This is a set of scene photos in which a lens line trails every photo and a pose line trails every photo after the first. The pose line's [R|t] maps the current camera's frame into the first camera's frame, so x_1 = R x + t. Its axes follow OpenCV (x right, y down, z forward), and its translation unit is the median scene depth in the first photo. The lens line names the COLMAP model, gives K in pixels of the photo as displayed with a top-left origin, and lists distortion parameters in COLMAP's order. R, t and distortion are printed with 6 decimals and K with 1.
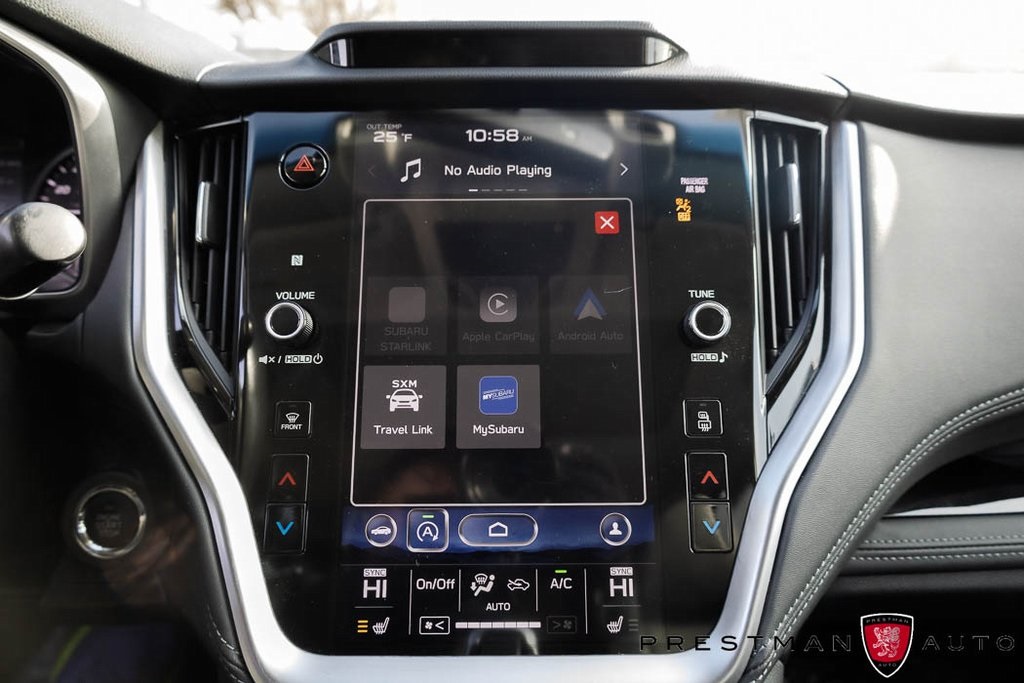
lens RADIAL K [[817.3, 0, 528.8], [0, 817.3, 310.2], [0, 0, 1]] dist [0.012629, 0.001351]
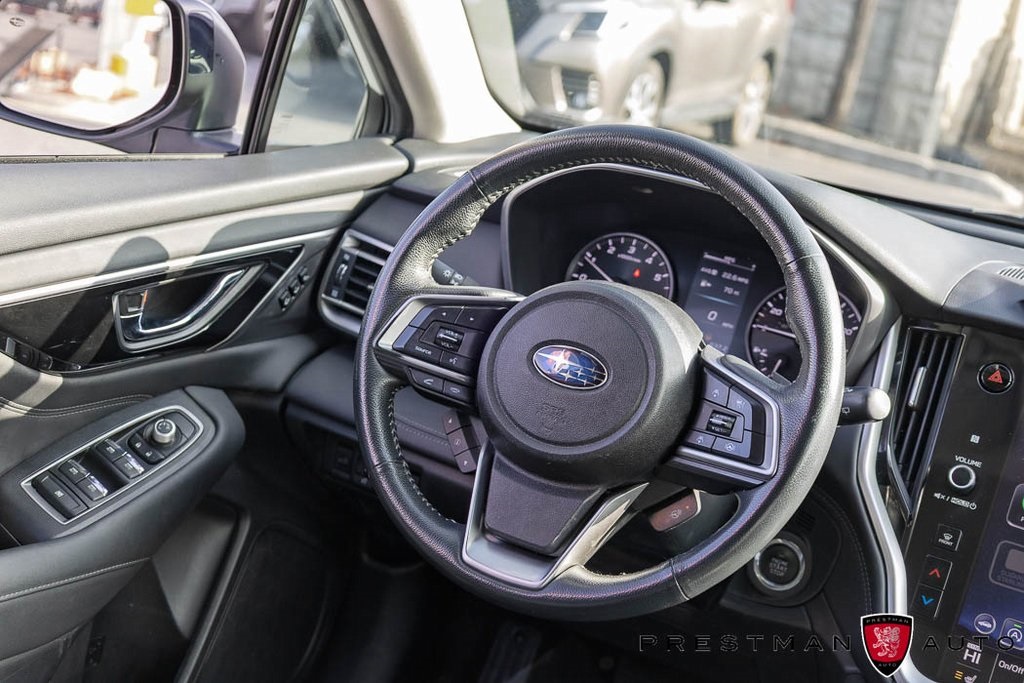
lens RADIAL K [[1474.2, 0, 512.0], [0, 1474.2, 341.5], [0, 0, 1]] dist [0.034718, -0.101562]
pose [[0.881110, 0.274993, -0.384740, -0.035496], [-0.288304, 0.957240, 0.023931, -0.052363], [0.374869, 0.089837, 0.922715, -1.881794]]
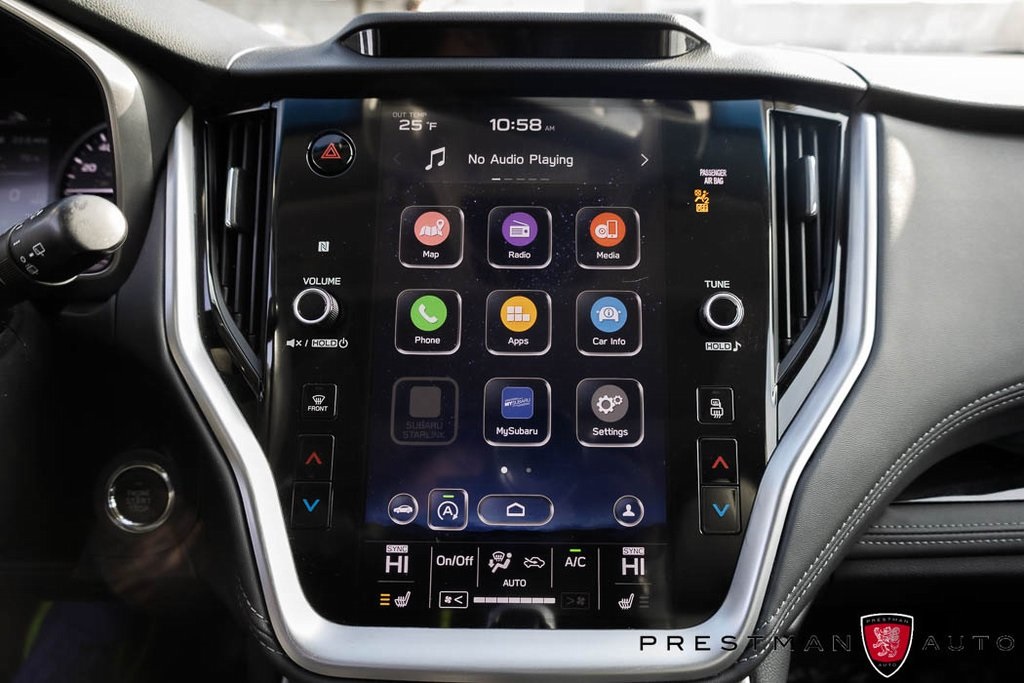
lens RADIAL K [[887.2, 0, 559.7], [0, 887.2, 298.4], [0, 0, 1]] dist [-0.001925, 0.001330]
pose [[0.999902, 0.011790, -0.007554, 0.022248], [-0.011642, 0.999744, 0.019425, -0.021229], [0.007781, -0.019335, 0.999783, -0.112804]]
